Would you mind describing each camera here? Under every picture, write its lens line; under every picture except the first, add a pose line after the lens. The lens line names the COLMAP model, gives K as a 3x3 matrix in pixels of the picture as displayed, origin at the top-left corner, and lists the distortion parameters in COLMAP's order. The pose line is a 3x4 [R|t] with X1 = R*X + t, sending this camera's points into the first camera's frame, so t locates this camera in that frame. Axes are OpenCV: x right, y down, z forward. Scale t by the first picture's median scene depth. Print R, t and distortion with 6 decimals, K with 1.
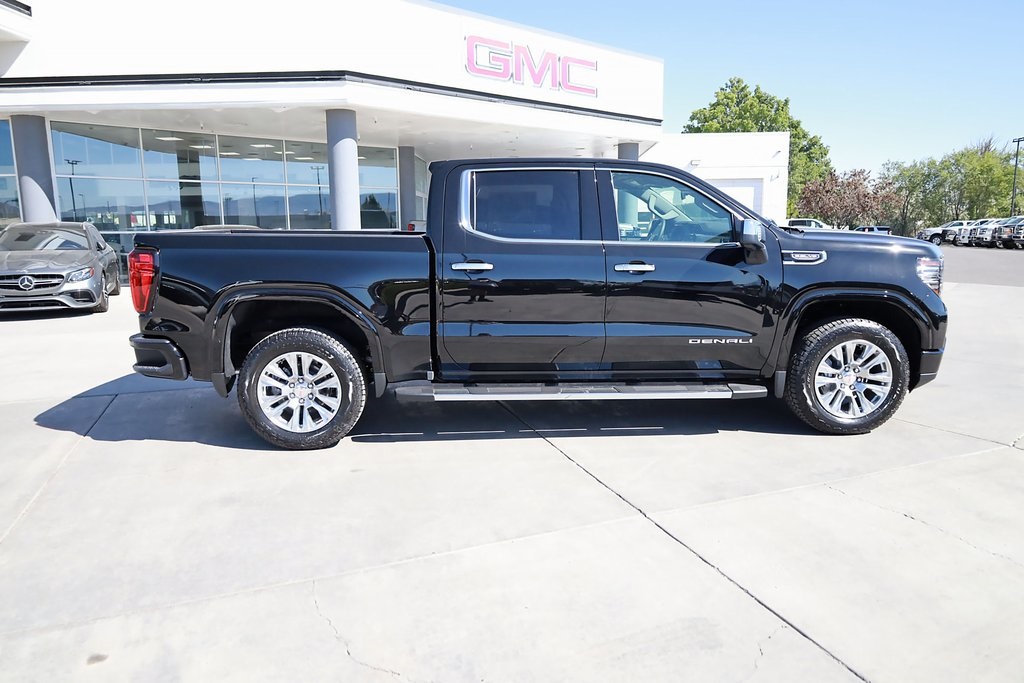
lens RADIAL K [[707.1, 0, 514.4], [0, 707.1, 345.1], [0, 0, 1]] dist [0.001584, -0.009334]
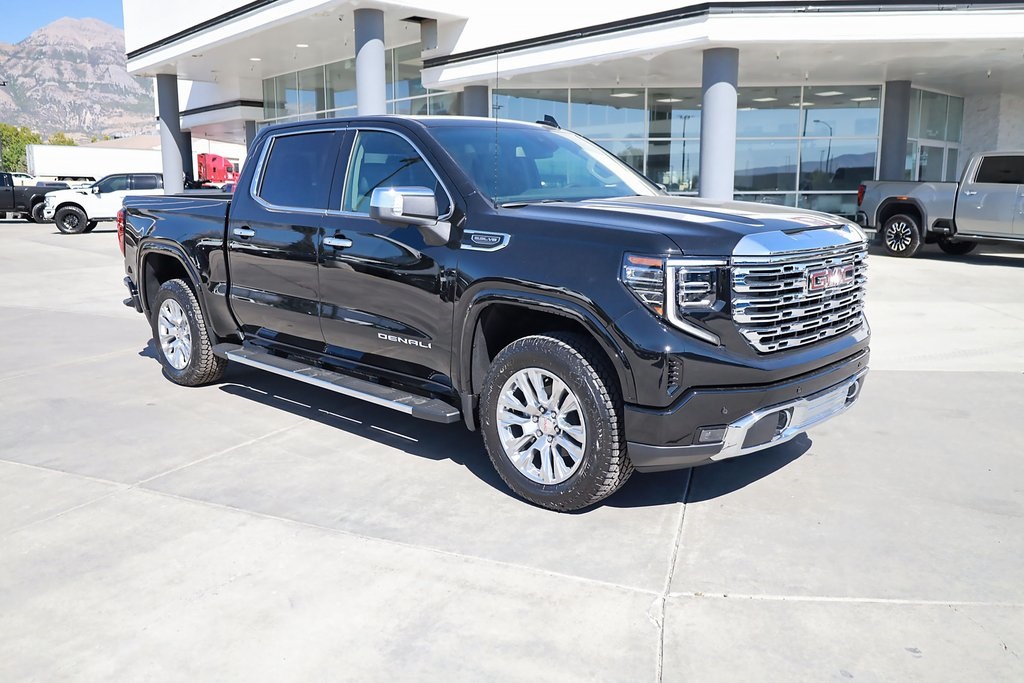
lens RADIAL K [[866.7, 0, 509.5], [0, 866.7, 340.2], [0, 0, 1]] dist [0.003461, -0.010252]
pose [[0.667683, 0.131792, -0.732687, 1.014975], [-0.125121, 0.990071, 0.064069, -0.077985], [0.733856, 0.048897, 0.677543, 0.399670]]
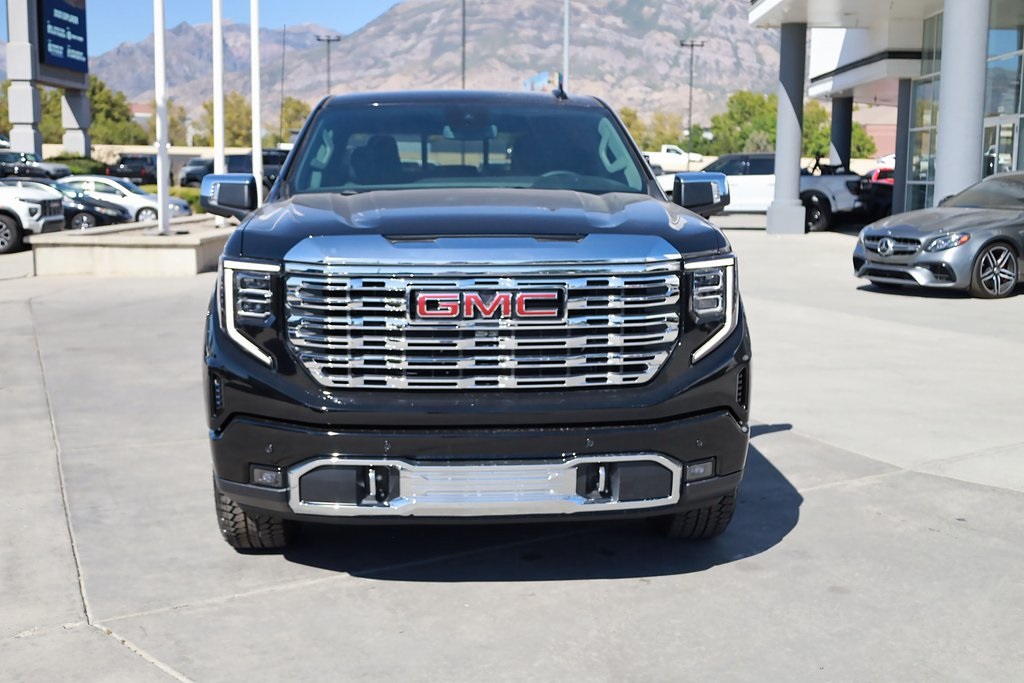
lens RADIAL K [[1282.5, 0, 514.7], [0, 1282.5, 337.5], [0, 0, 1]] dist [0.025441, 0.000000]
pose [[-0.050825, 0.132852, -0.989832, 1.469113], [-0.171995, 0.975140, 0.139711, -0.223586], [0.983786, 0.177347, -0.026712, 1.211640]]
